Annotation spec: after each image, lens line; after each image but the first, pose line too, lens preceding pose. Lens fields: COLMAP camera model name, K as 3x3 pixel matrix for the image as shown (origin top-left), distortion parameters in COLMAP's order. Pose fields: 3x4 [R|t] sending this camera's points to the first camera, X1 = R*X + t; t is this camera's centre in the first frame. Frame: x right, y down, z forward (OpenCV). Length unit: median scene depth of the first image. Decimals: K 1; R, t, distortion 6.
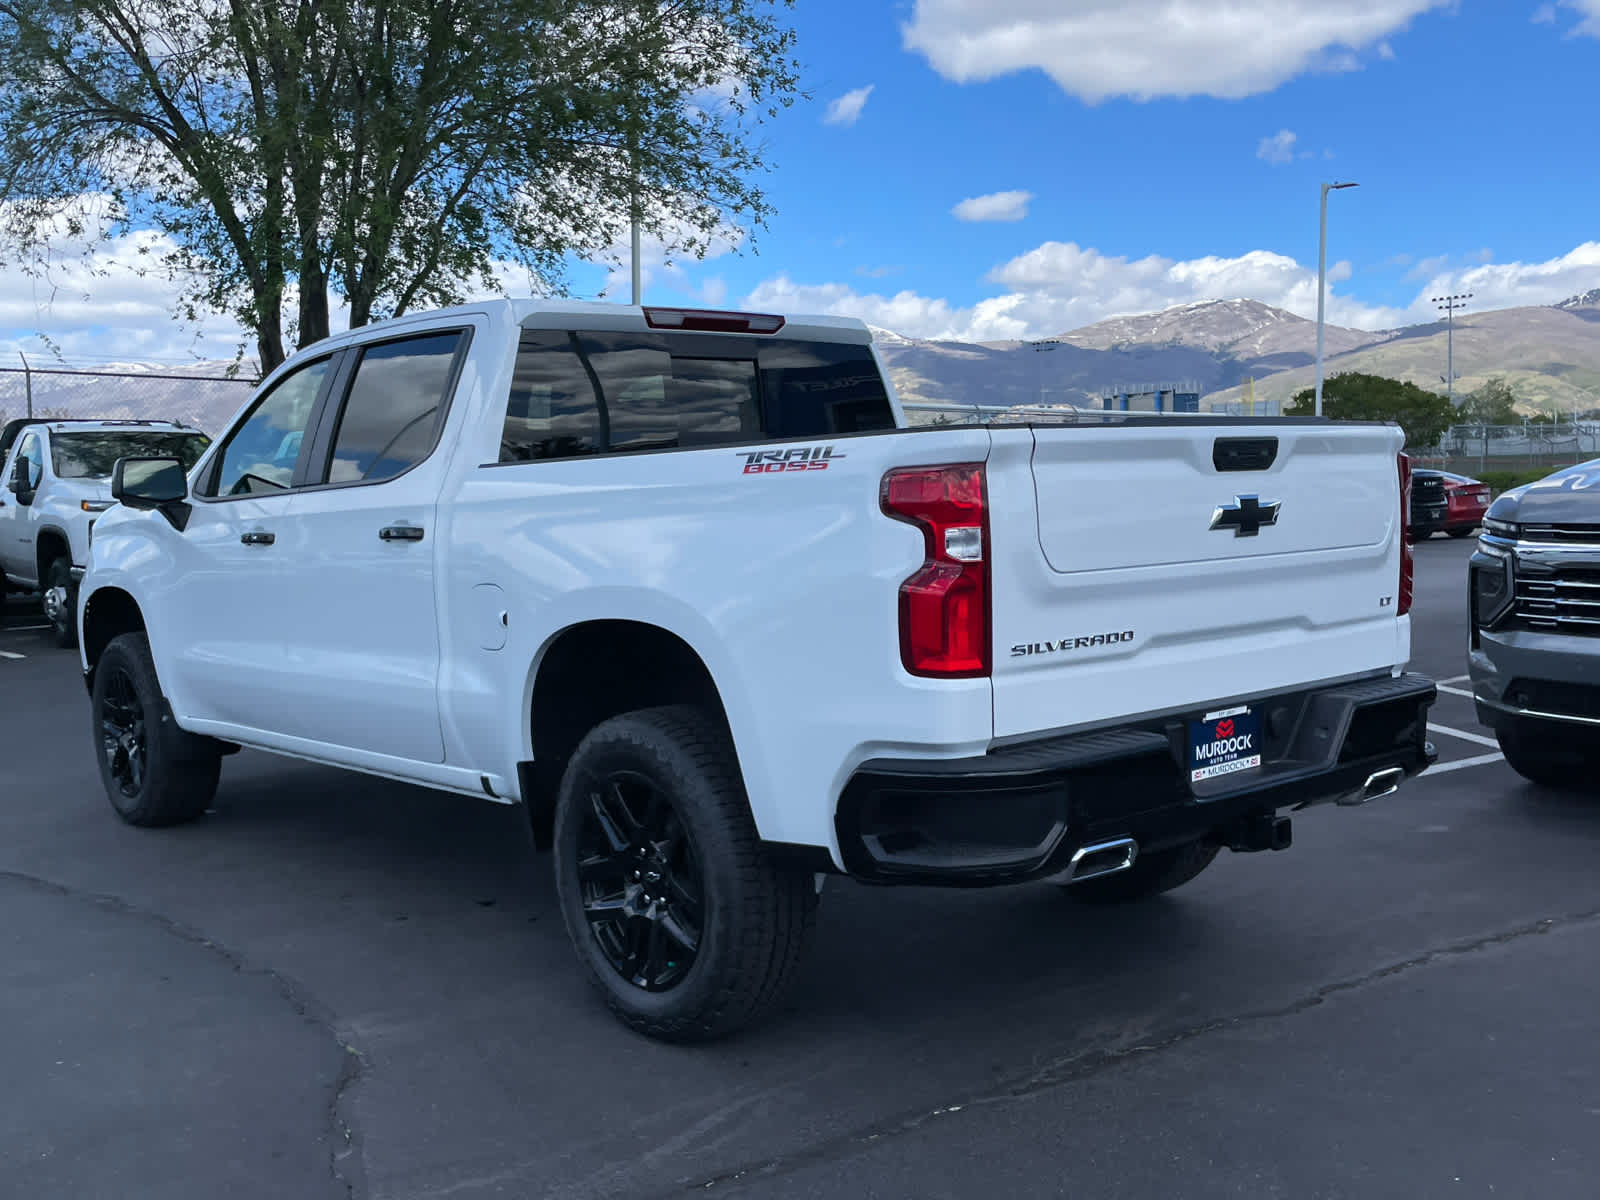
lens RADIAL K [[1612.4, 0, 793.3], [0, 1612.4, 585.4], [0, 0, 1]] dist [0.054198, 0.000000]
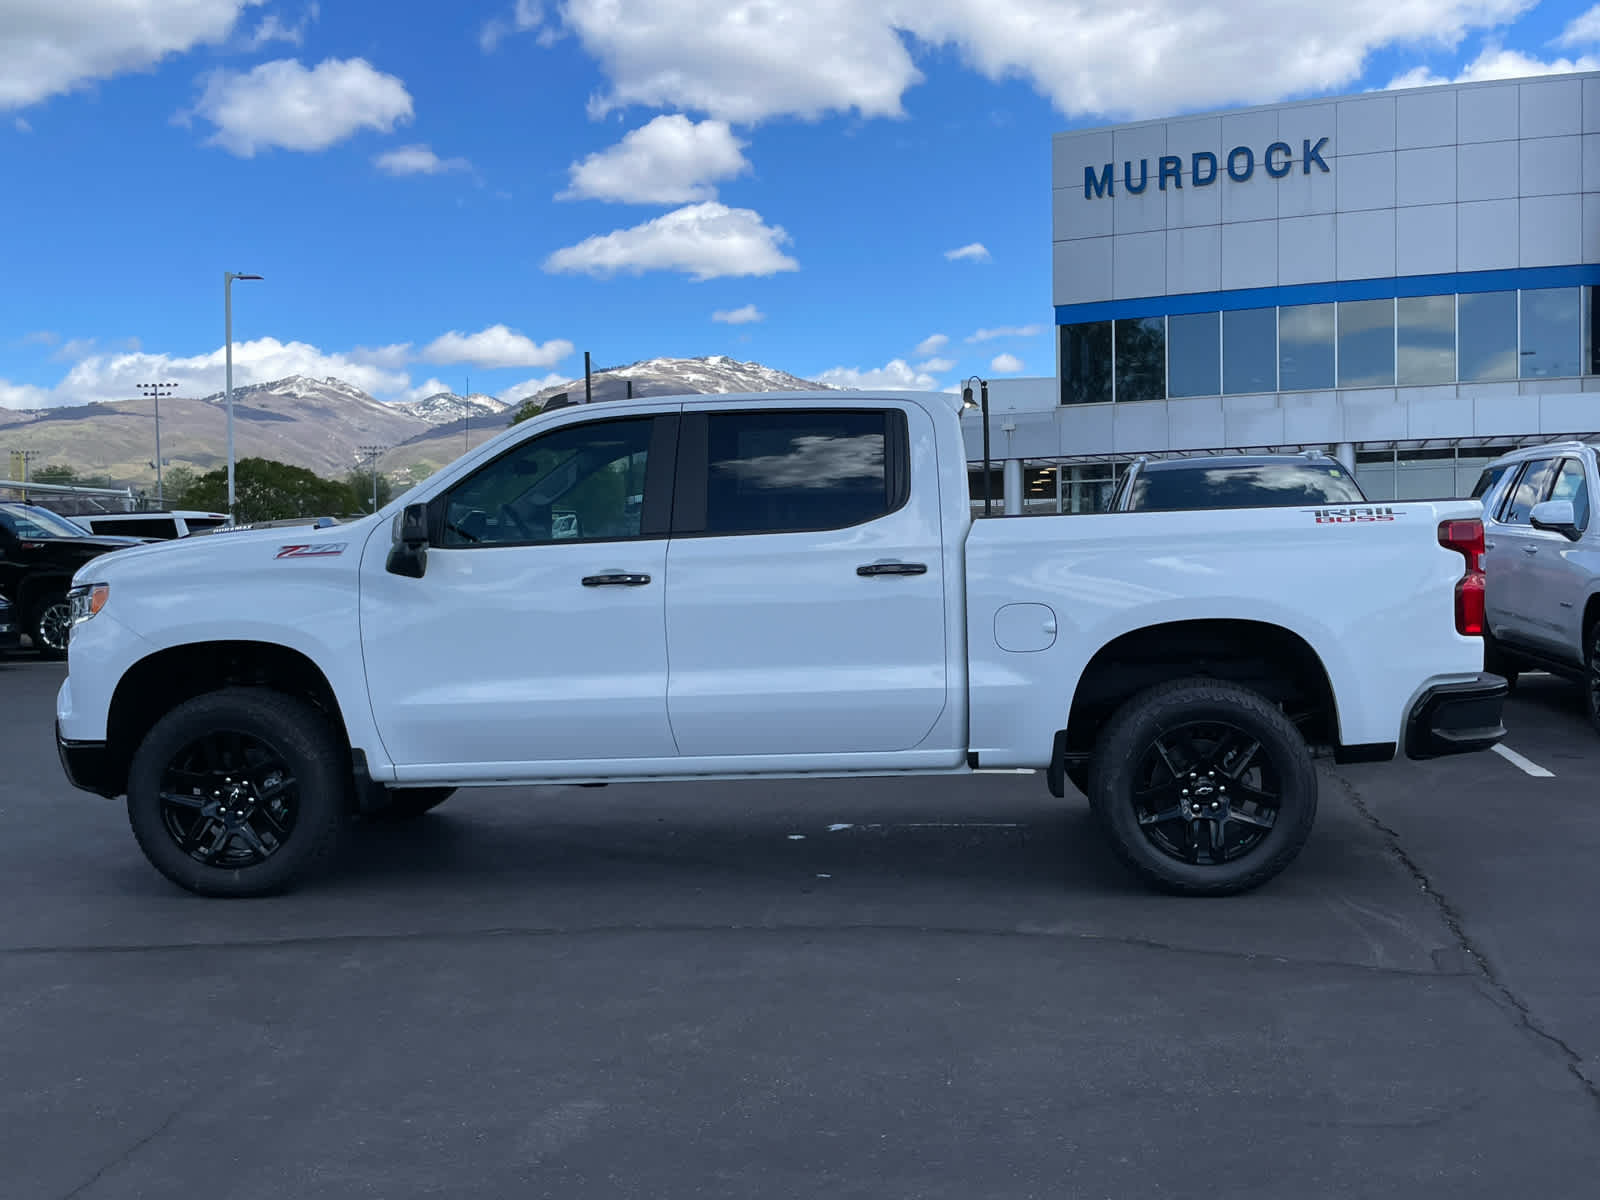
lens RADIAL K [[1612.4, 0, 805.6], [0, 1612.4, 604.9], [0, 0, 1]] dist [0.054198, 0.000000]
pose [[0.713472, -0.015001, 0.700524, -1.489104], [0.043292, 0.998804, -0.022704, 0.027183], [-0.699345, 0.046526, 0.713268, 0.187569]]
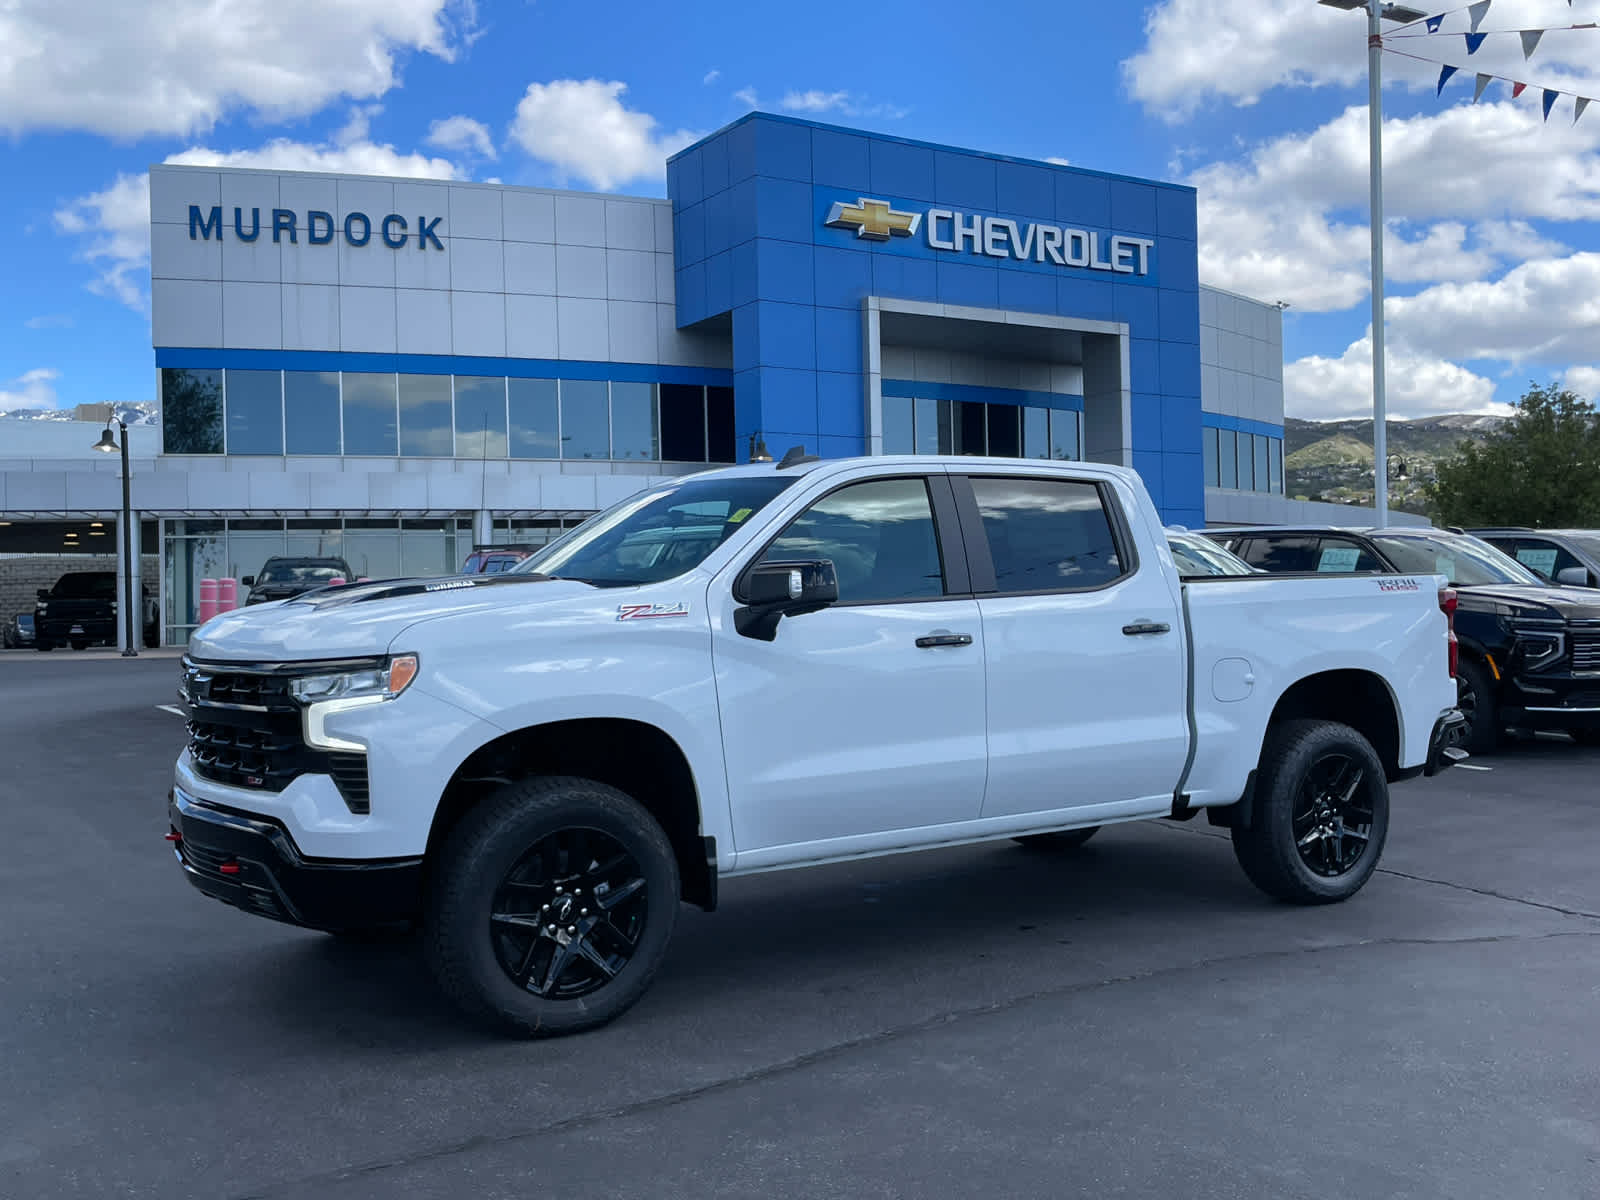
lens RADIAL K [[1612.4, 0, 804.9], [0, 1612.4, 570.9], [0, 0, 1]] dist [0.054198, 0.000000]
pose [[0.127035, 0.034833, 0.991286, -2.081906], [0.065810, 0.996885, -0.043463, -0.051903], [-0.989713, 0.070758, 0.124347, 1.409989]]
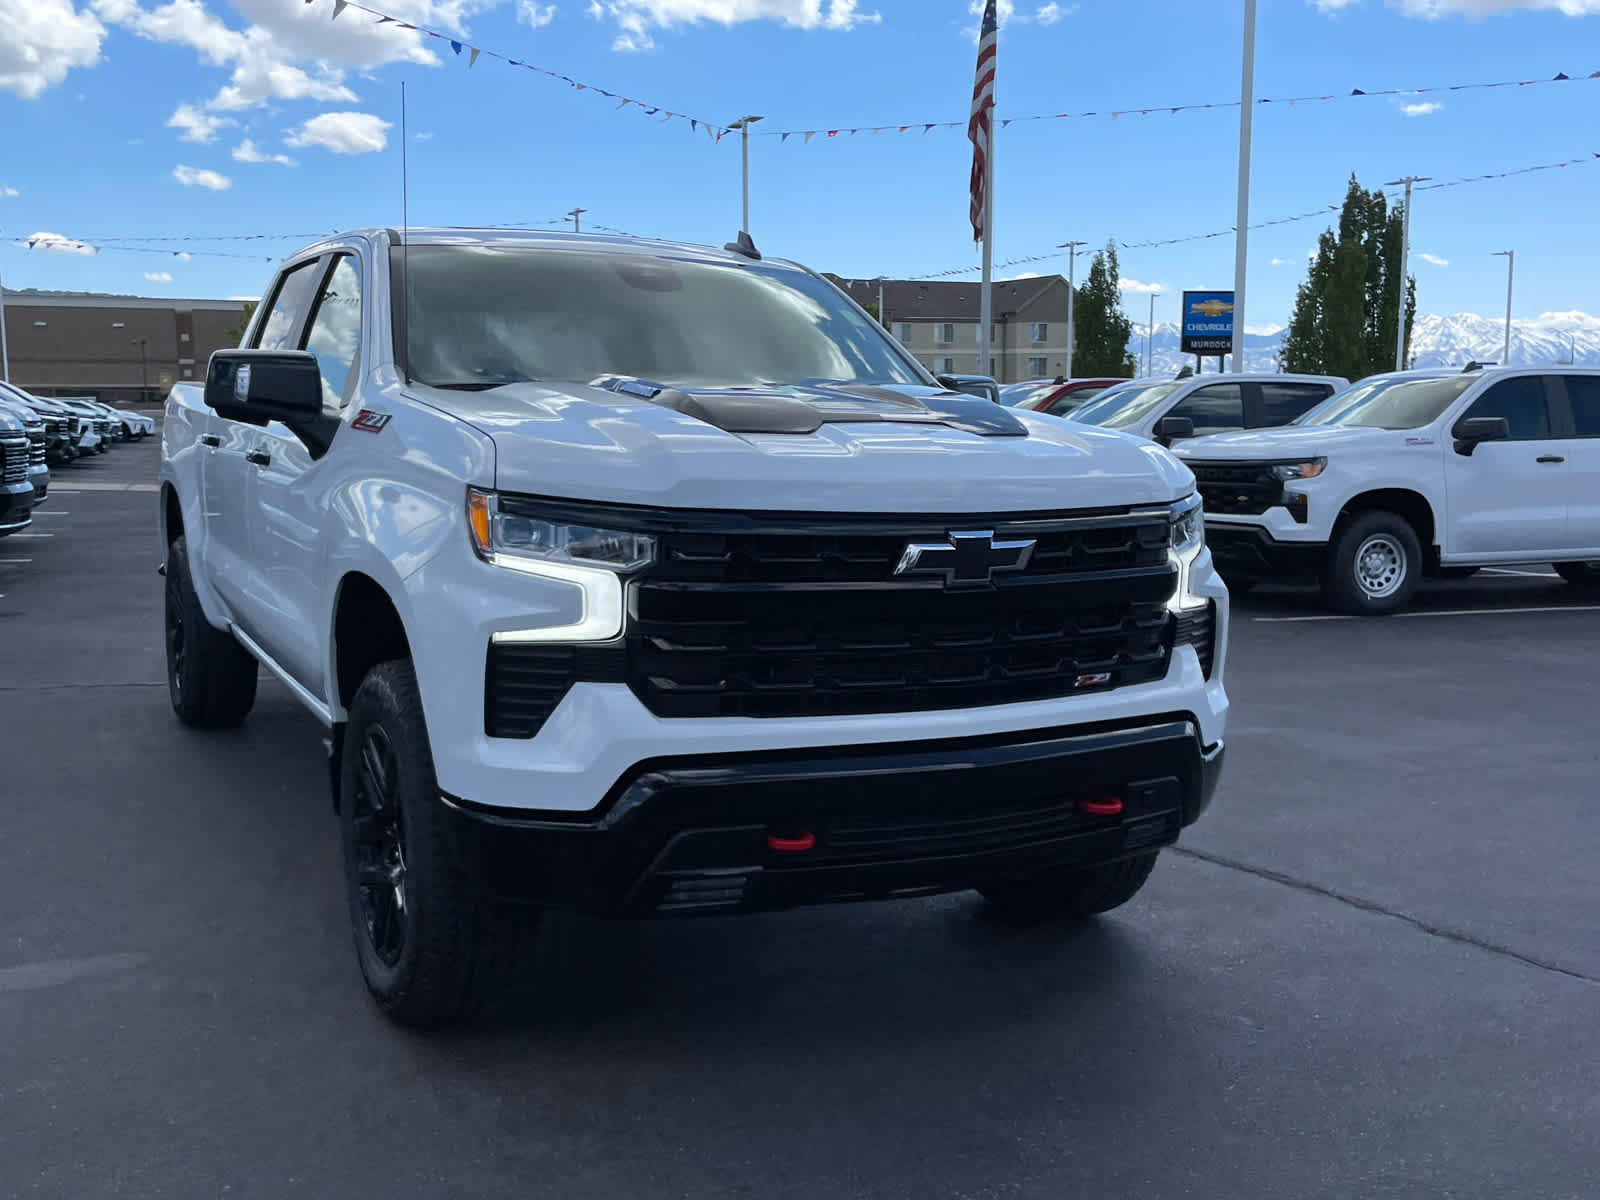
lens RADIAL K [[1612.4, 0, 810.5], [0, 1612.4, 608.8], [0, 0, 1]] dist [0.054198, 0.000000]
pose [[-0.971784, -0.018397, 0.235154, -0.837622], [0.024083, 0.984005, 0.176505, -0.177277], [-0.234640, 0.177188, -0.955797, 2.989358]]
